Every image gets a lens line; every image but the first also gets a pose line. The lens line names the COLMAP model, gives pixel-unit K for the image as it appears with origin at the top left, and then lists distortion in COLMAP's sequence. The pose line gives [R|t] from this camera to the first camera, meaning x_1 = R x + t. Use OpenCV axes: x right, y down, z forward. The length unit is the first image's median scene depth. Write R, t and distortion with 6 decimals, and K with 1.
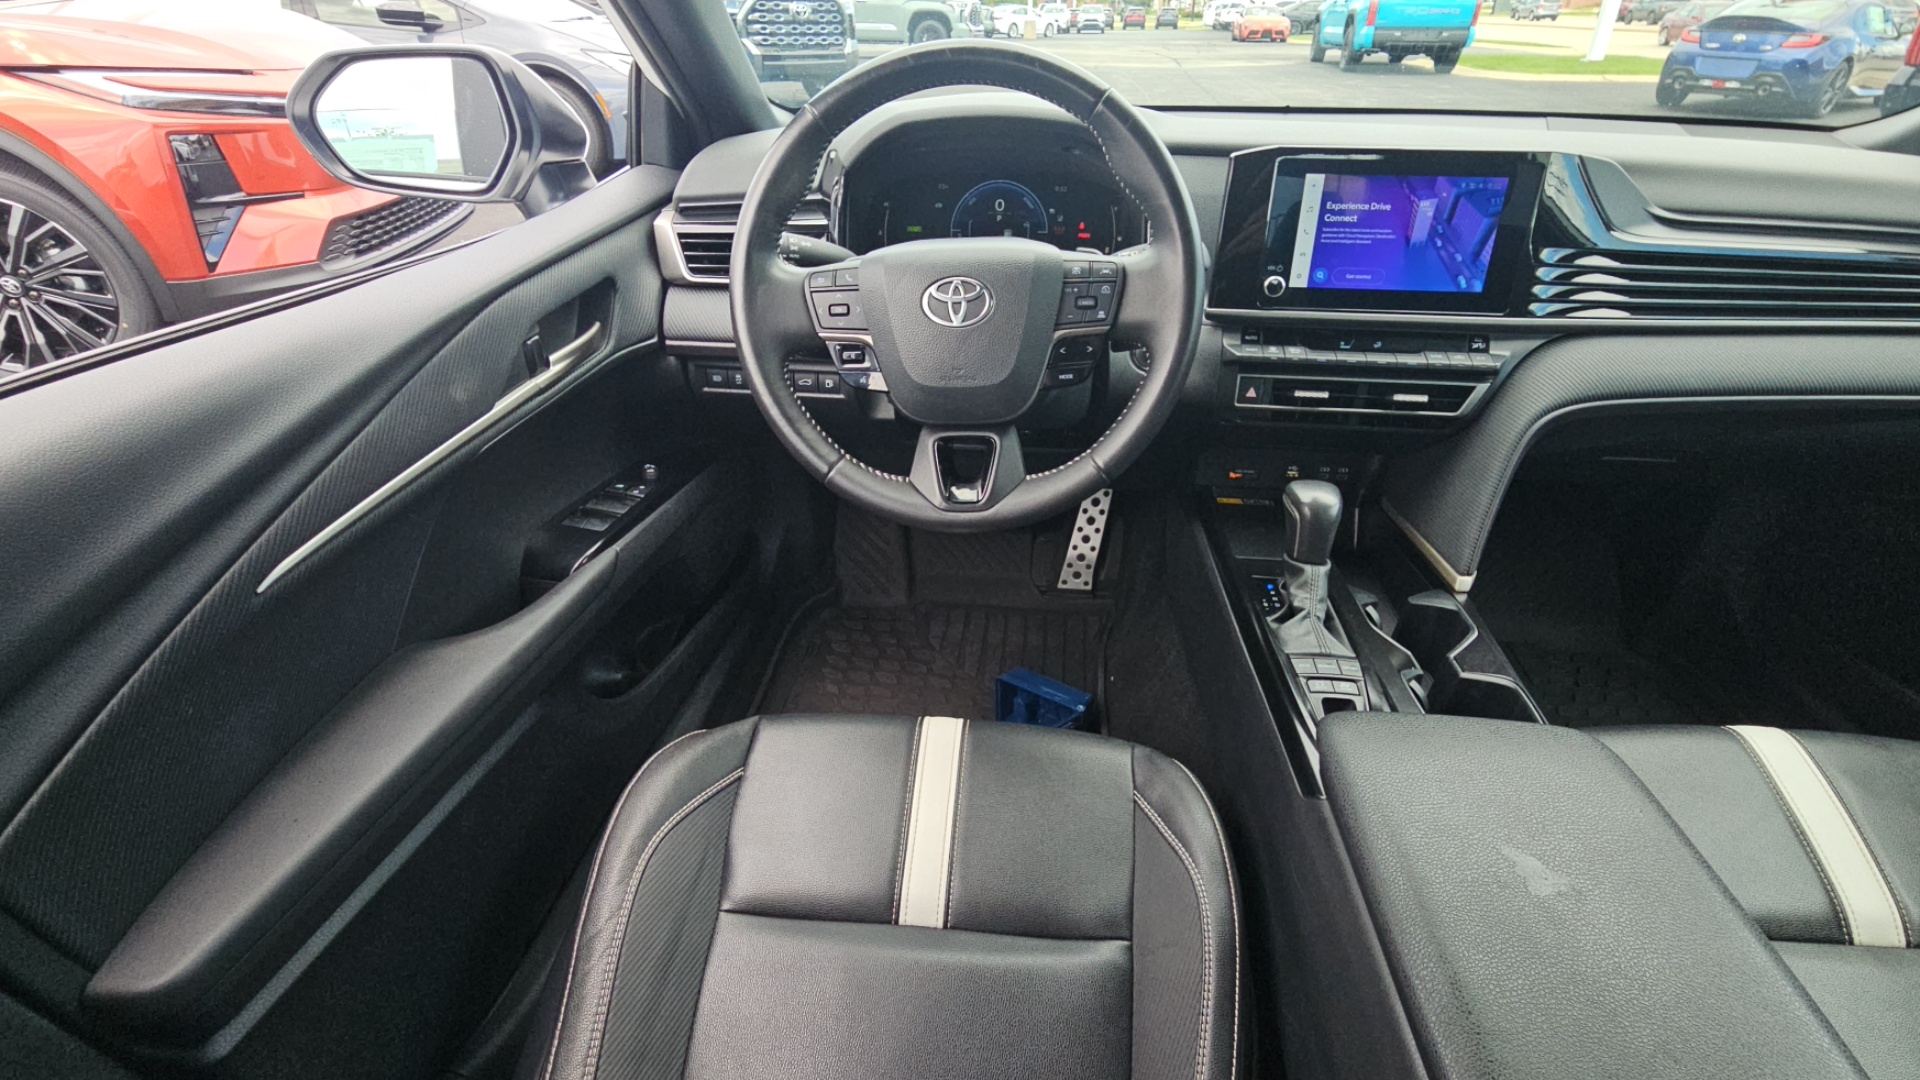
lens RADIAL K [[860.0, 0, 980.9], [0, 860.0, 543.7], [0, 0, 1]] dist [0.008591, -0.007128]
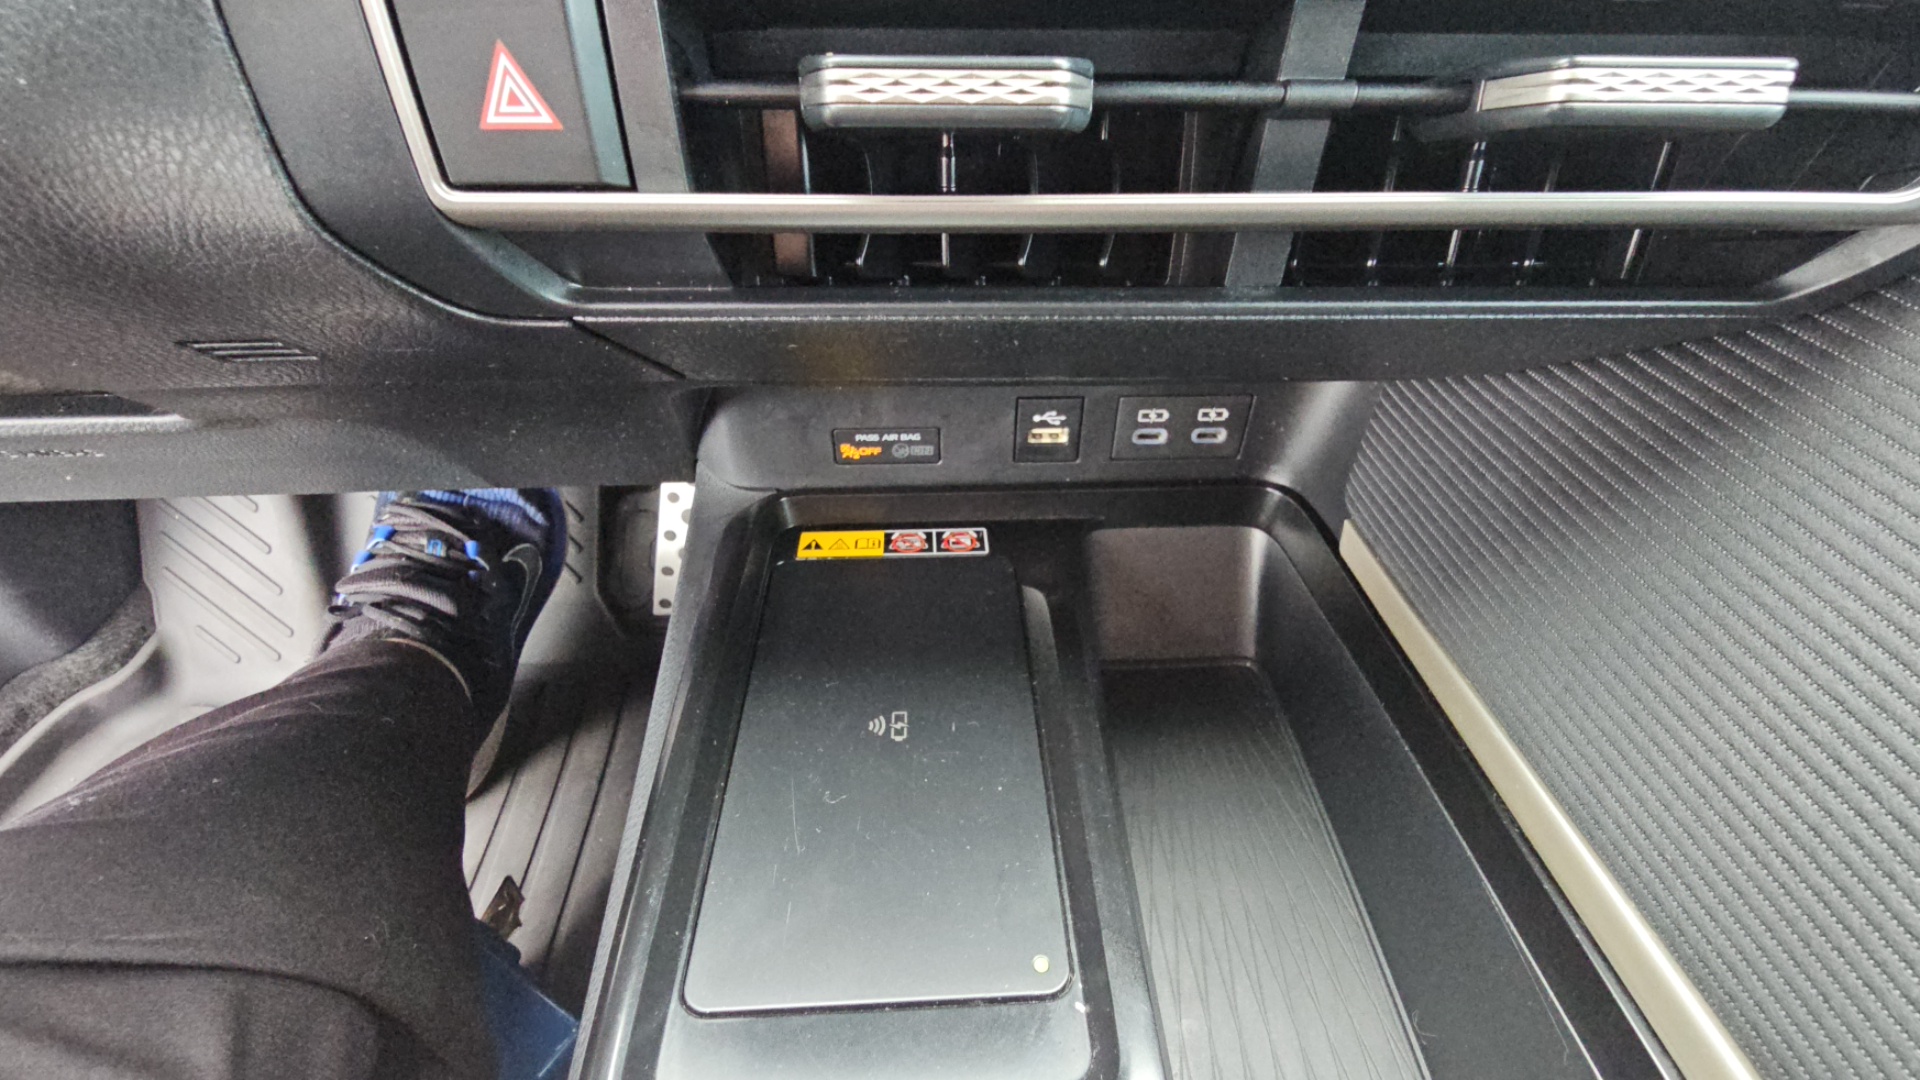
lens RADIAL K [[860.0, 0, 985.0], [0, 860.0, 522.5], [0, 0, 1]] dist [0.008591, -0.007128]
pose [[0.989341, -0.089458, 0.114900, 0.357981], [0.065975, 0.978784, 0.193985, -0.130635], [-0.129816, -0.184337, 0.974252, 0.834932]]
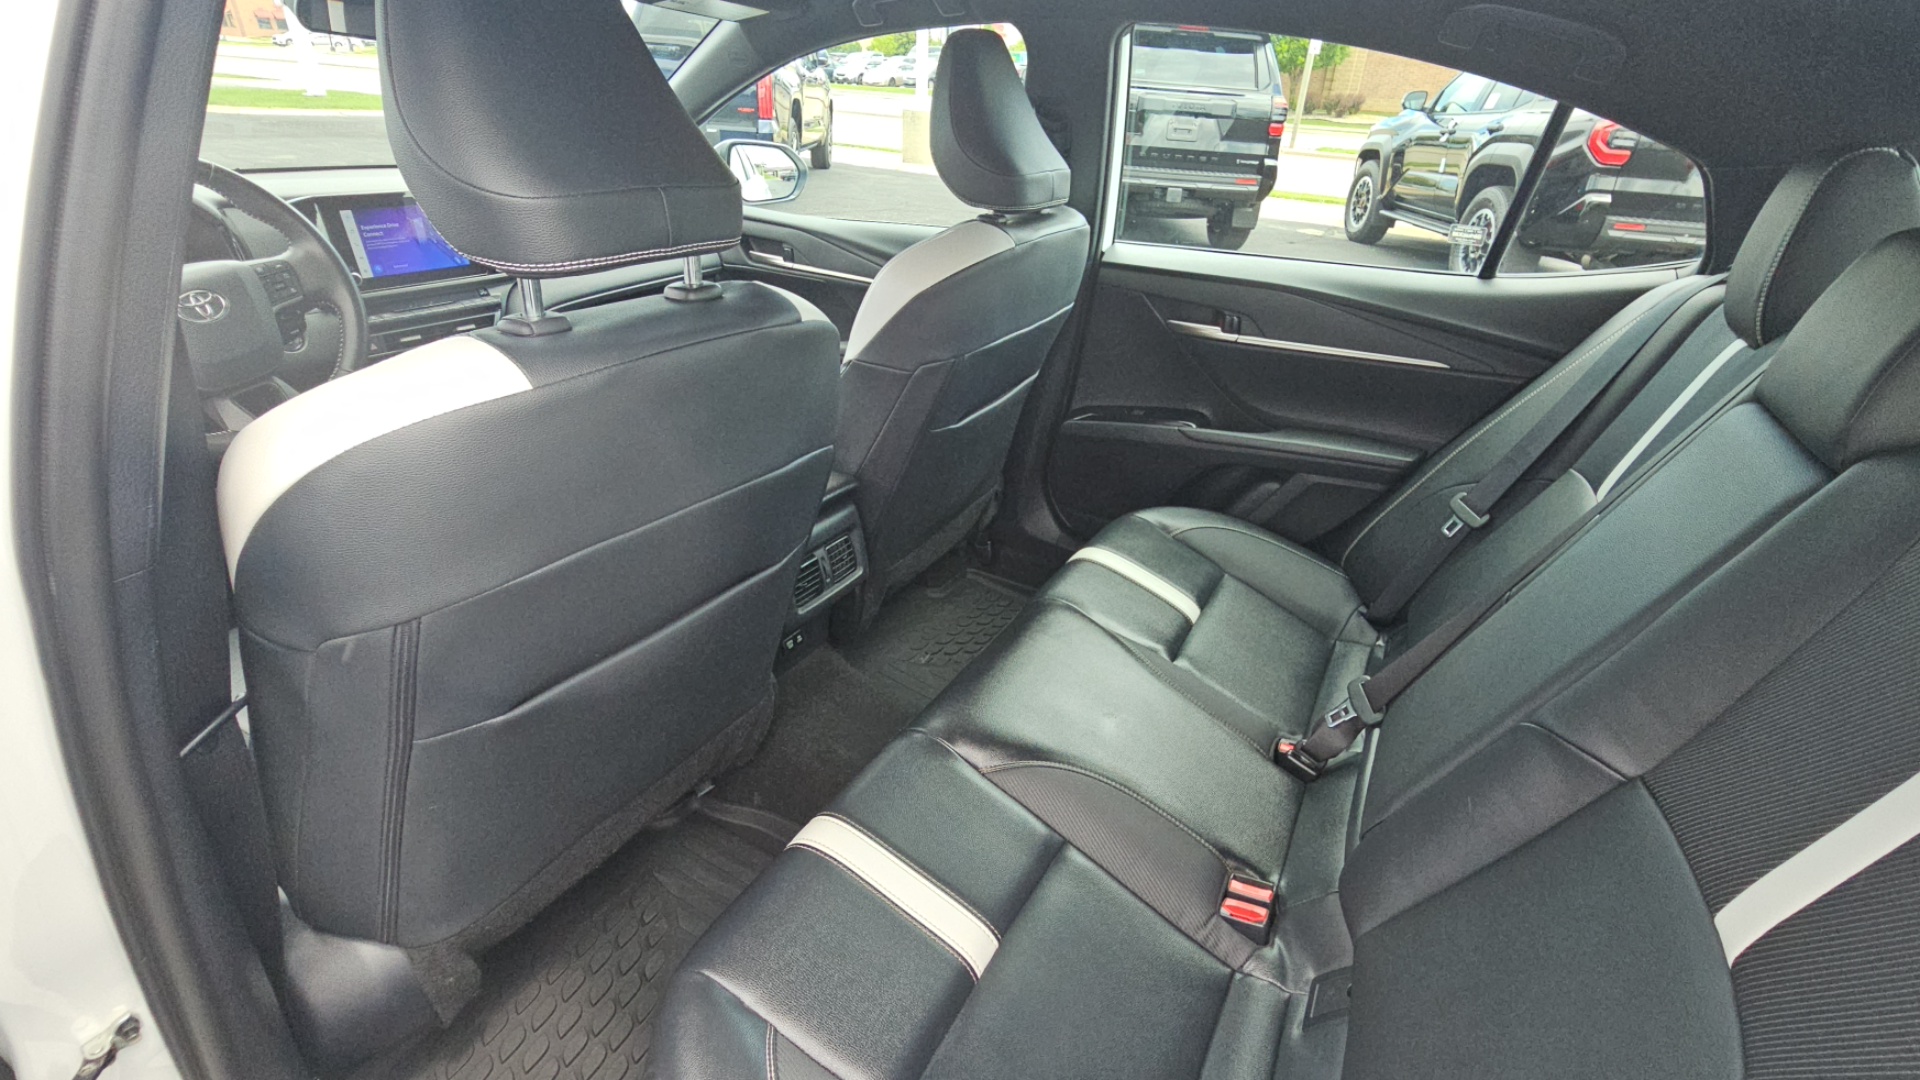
lens RADIAL K [[860.0, 0, 980.6], [0, 860.0, 544.9], [0, 0, 1]] dist [0.008591, -0.007128]
pose [[0.397402, -0.411641, 0.820136, -0.687014], [0.432858, 0.872151, 0.228004, 0.262056], [-0.809139, 0.264394, 0.524776, -0.638029]]
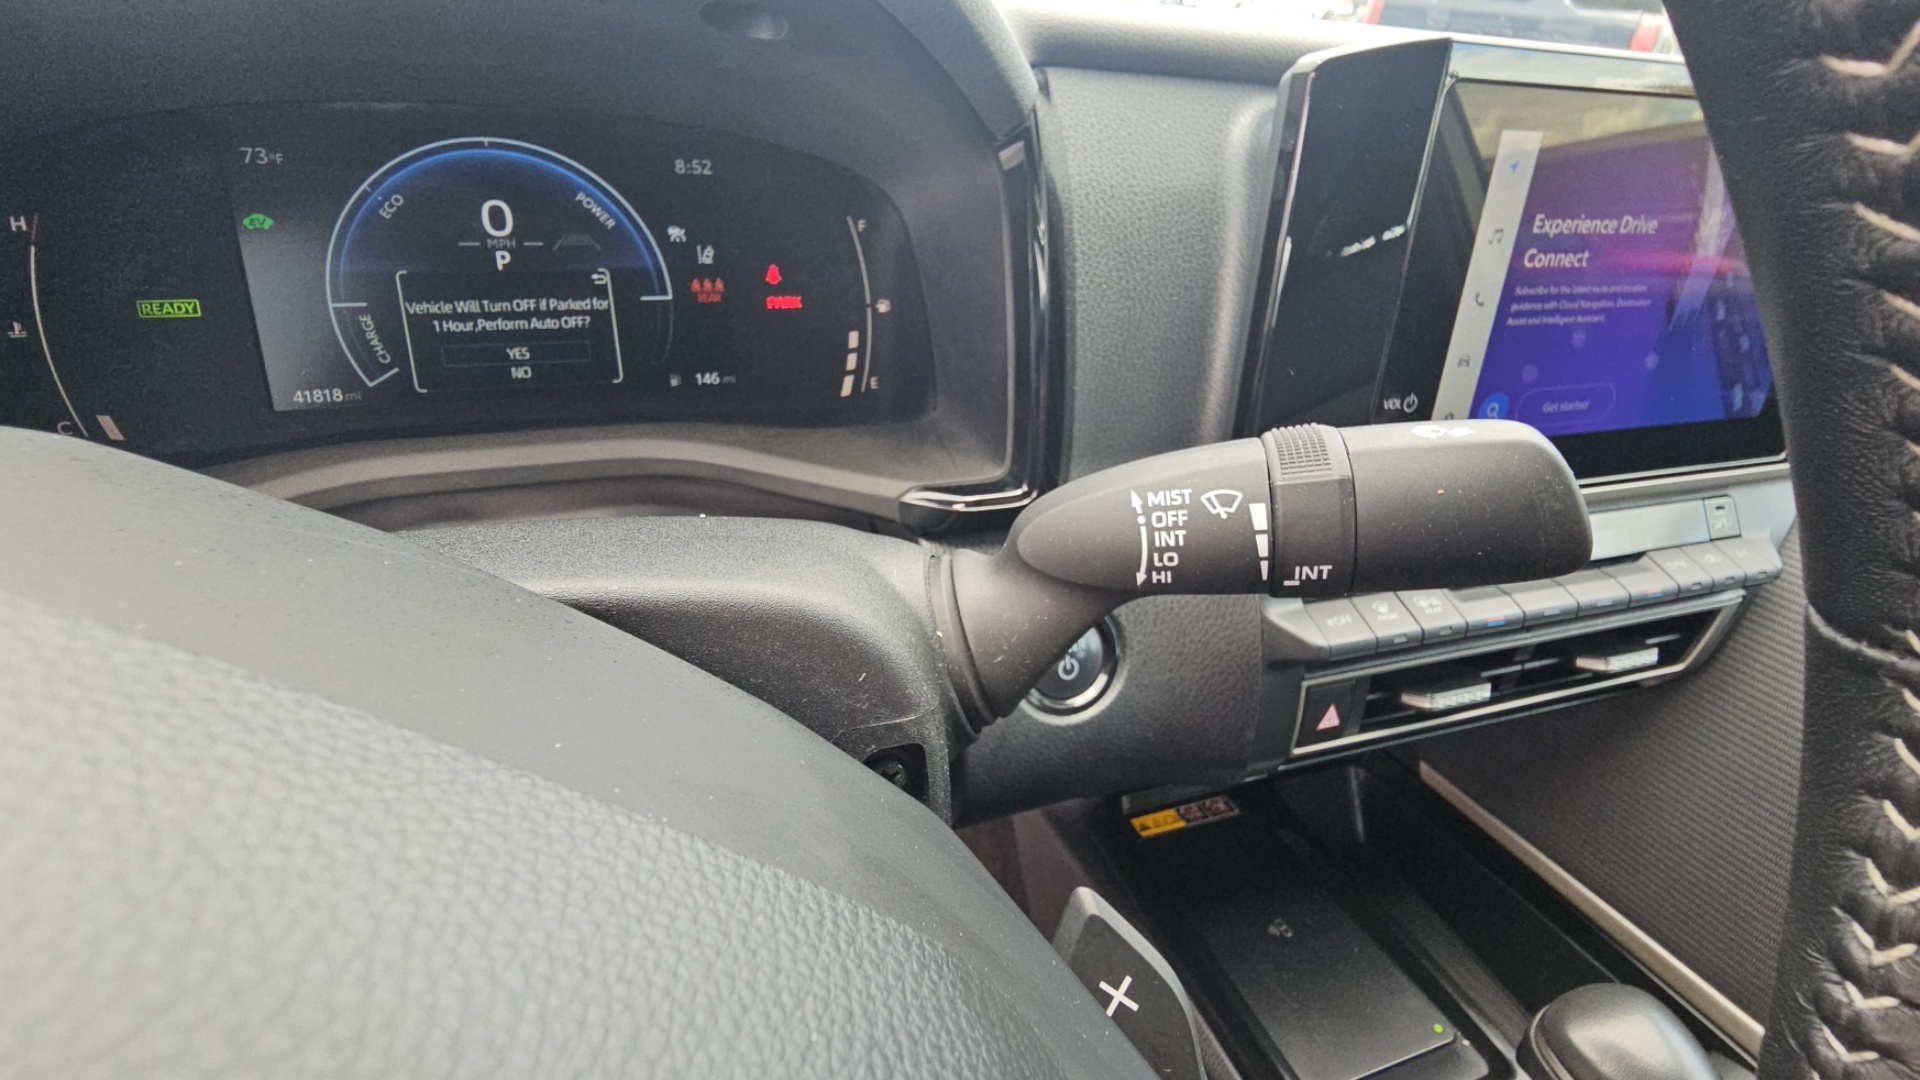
lens RADIAL K [[860.0, 0, 977.9], [0, 860.0, 536.5], [0, 0, 1]] dist [0.008591, -0.007128]
pose [[0.902979, -0.164593, 0.396910, 0.039514], [0.156822, 0.986246, 0.052210, -0.292371], [-0.400044, 0.015099, 0.916372, 0.703284]]
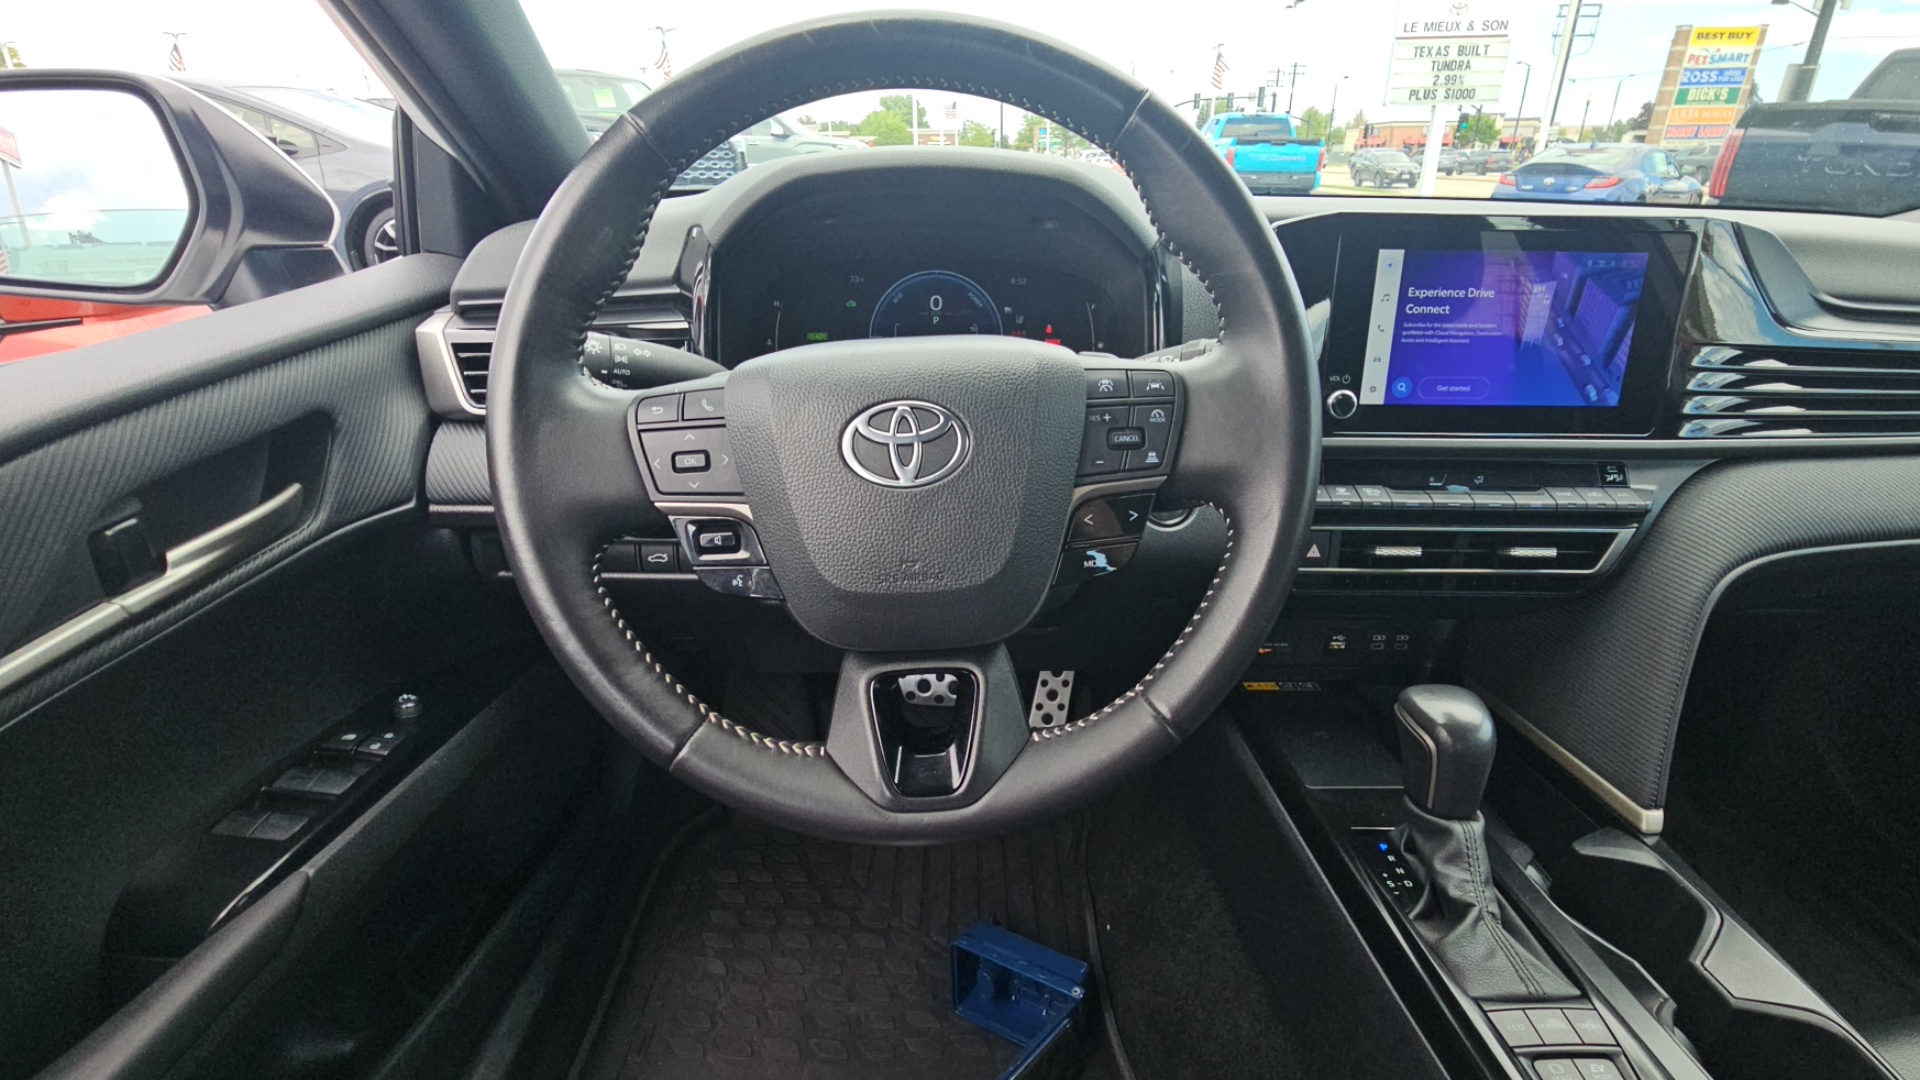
lens RADIAL K [[860.0, 0, 981.7], [0, 860.0, 544.4], [0, 0, 1]] dist [0.008591, -0.007128]
pose [[0.992886, -0.038893, 0.112535, -0.032172], [0.053358, 0.990270, -0.128526, -0.103651], [-0.106441, 0.133617, 0.985300, 0.331885]]
